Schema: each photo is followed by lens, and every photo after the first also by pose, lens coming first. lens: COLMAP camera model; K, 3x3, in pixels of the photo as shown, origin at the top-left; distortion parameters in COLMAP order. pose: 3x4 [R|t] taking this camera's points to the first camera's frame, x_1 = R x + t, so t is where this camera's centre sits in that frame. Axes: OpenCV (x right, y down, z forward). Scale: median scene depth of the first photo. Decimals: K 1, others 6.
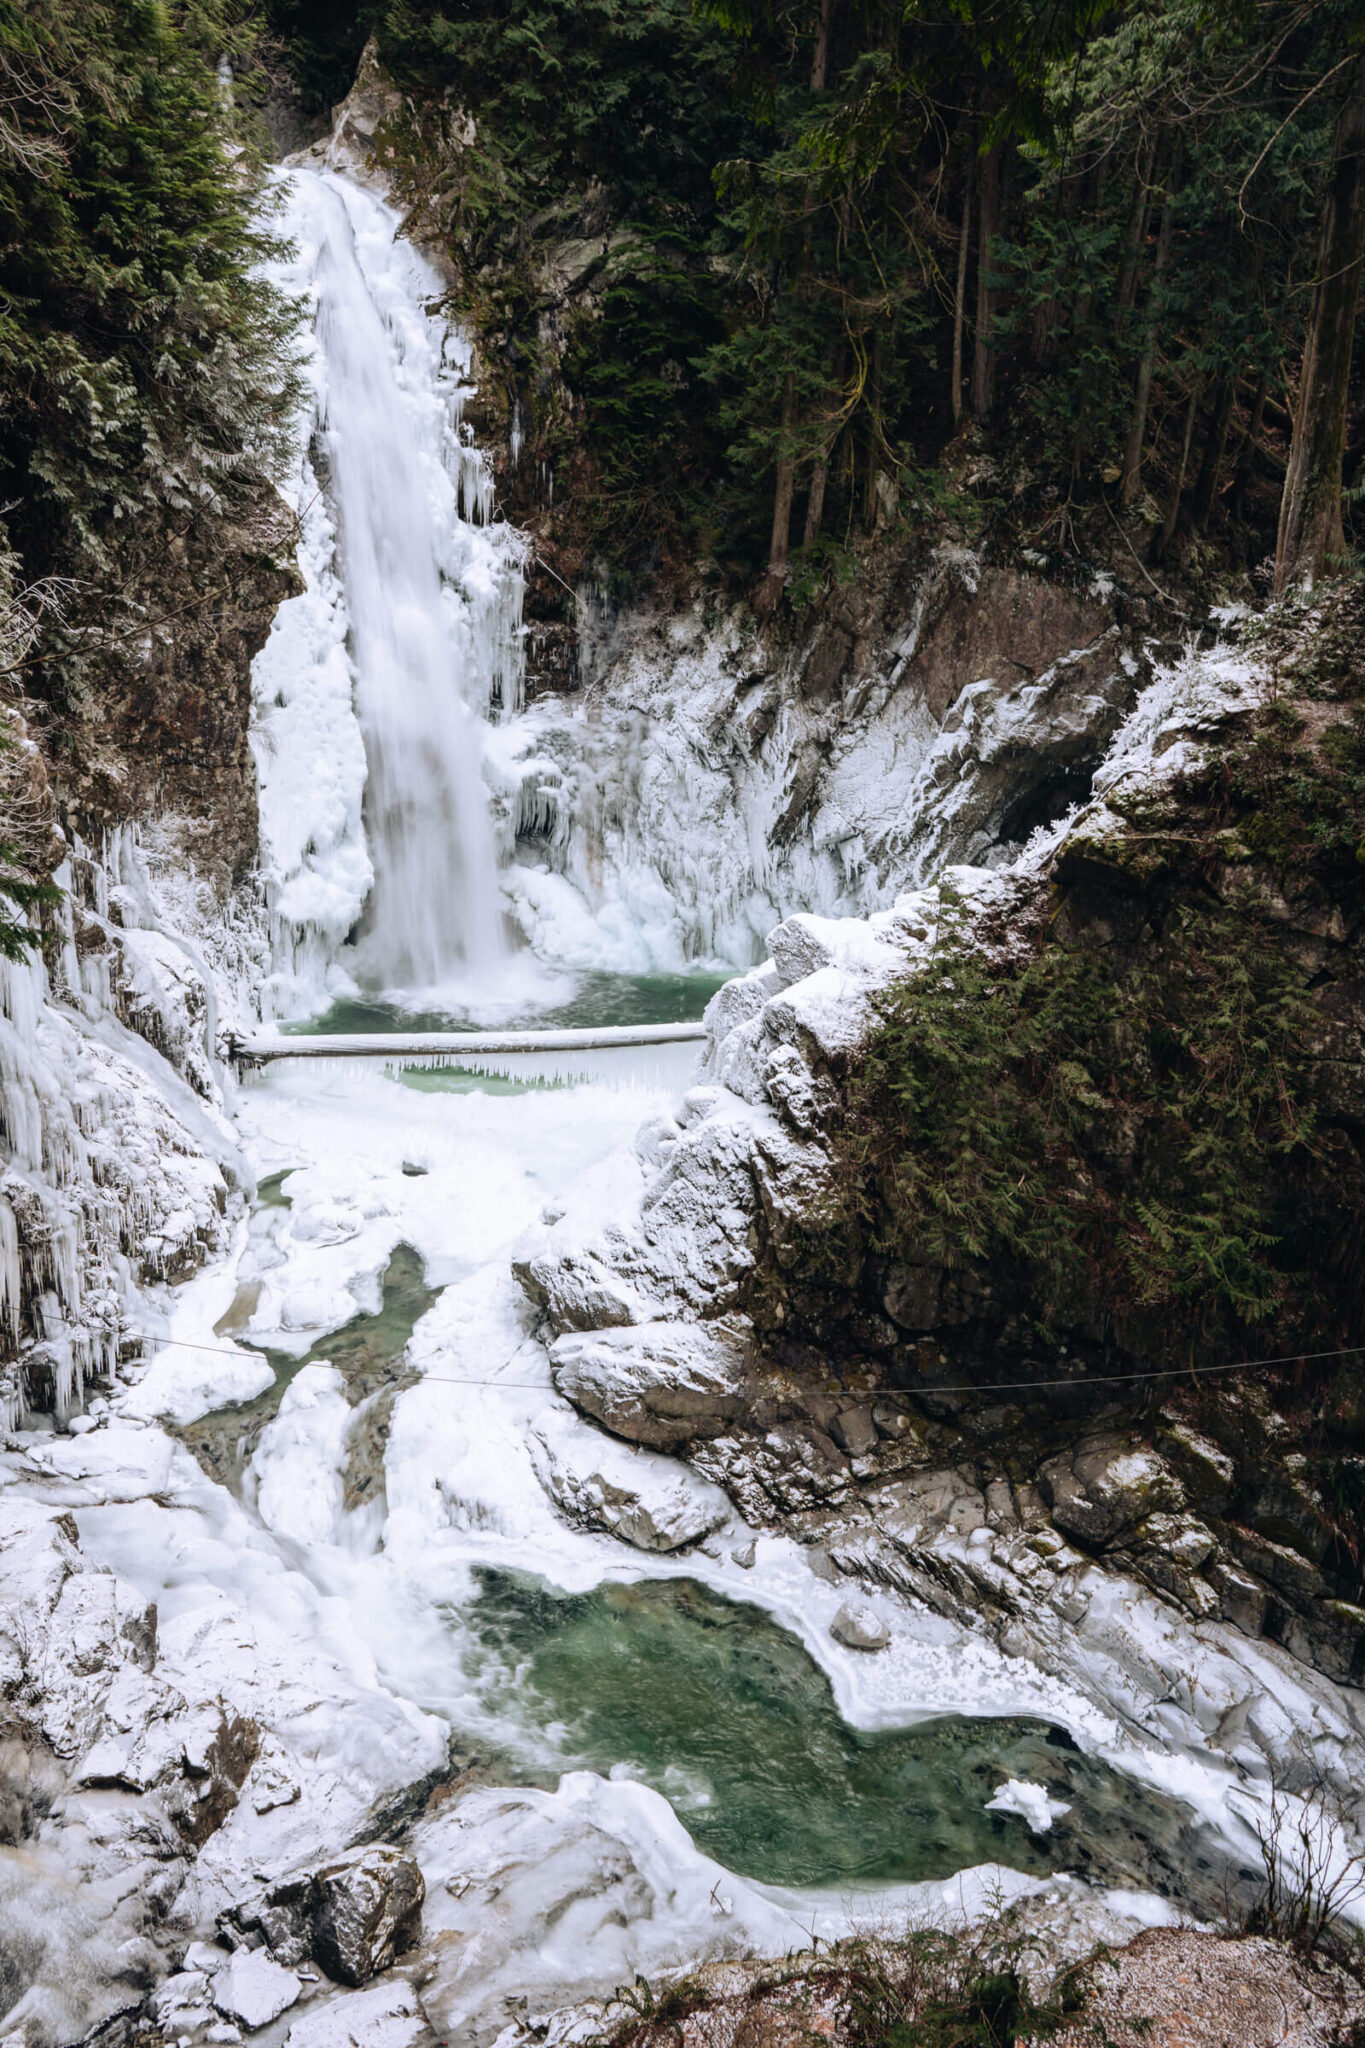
lens RADIAL K [[1615.0, 0, 682.5], [0, 1615.0, 1024.0], [0, 0, 1]] dist [-0.005983, -0.001098]
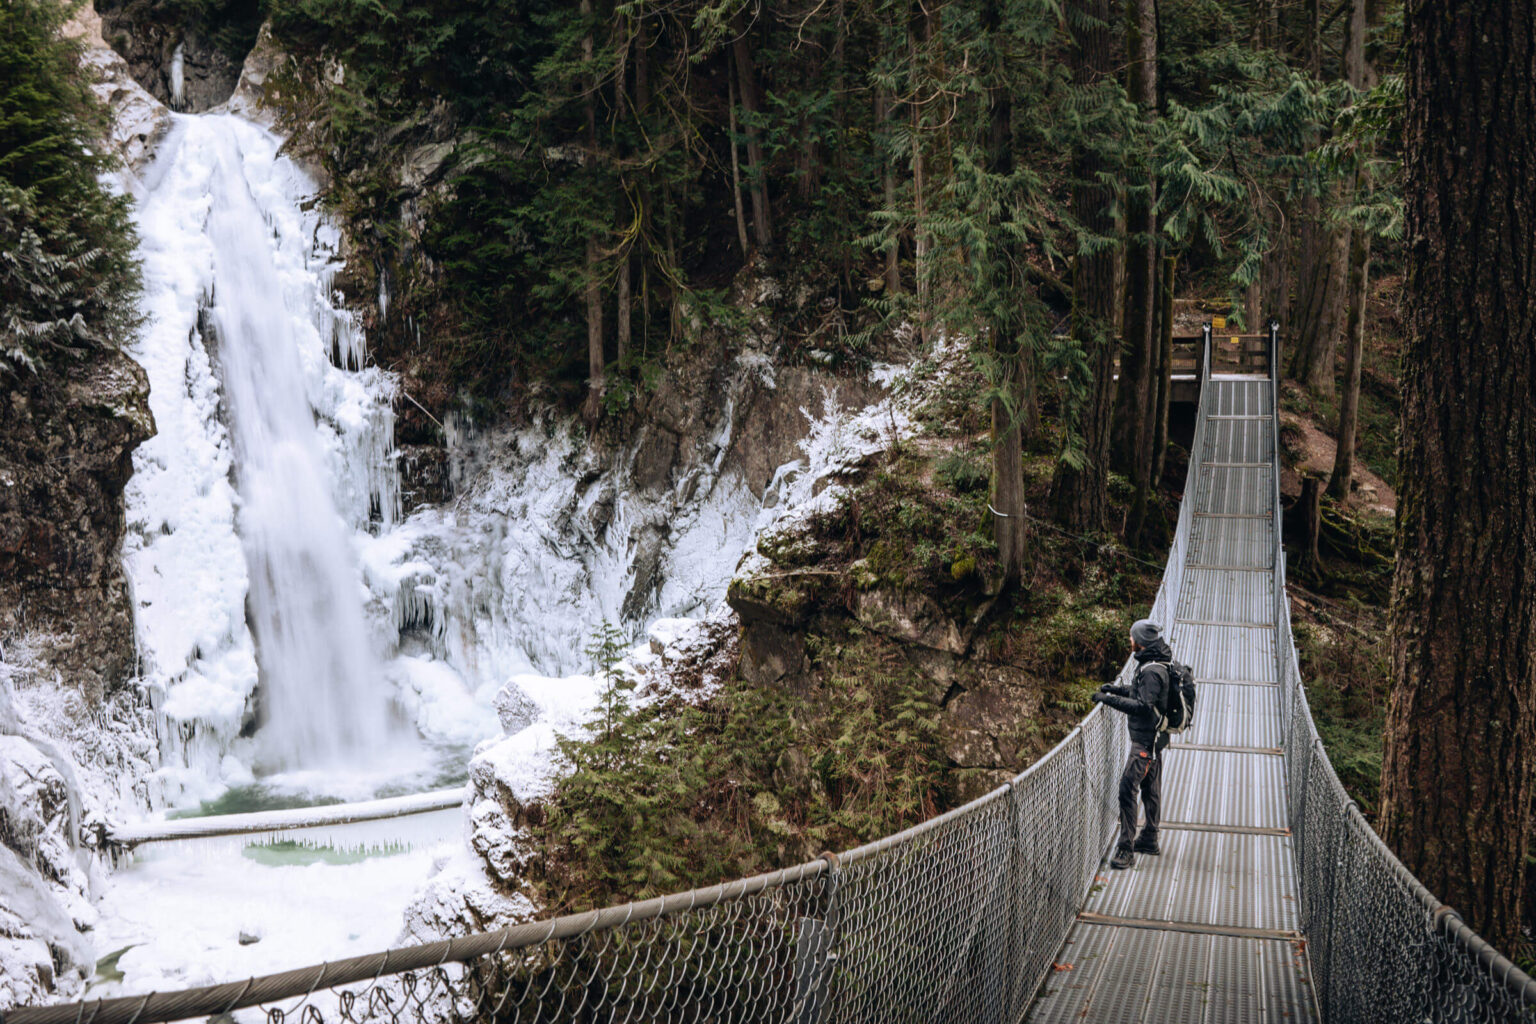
lens RADIAL K [[1342.7, 0, 768.0], [0, 1342.7, 512.0], [0, 0, 1]] dist [-0.148988, 0.015653]
pose [[0.995483, -0.086886, 0.038279, 0.140408], [0.092718, 0.976425, -0.194932, 0.009063], [-0.020440, 0.197601, 0.980069, 0.071112]]
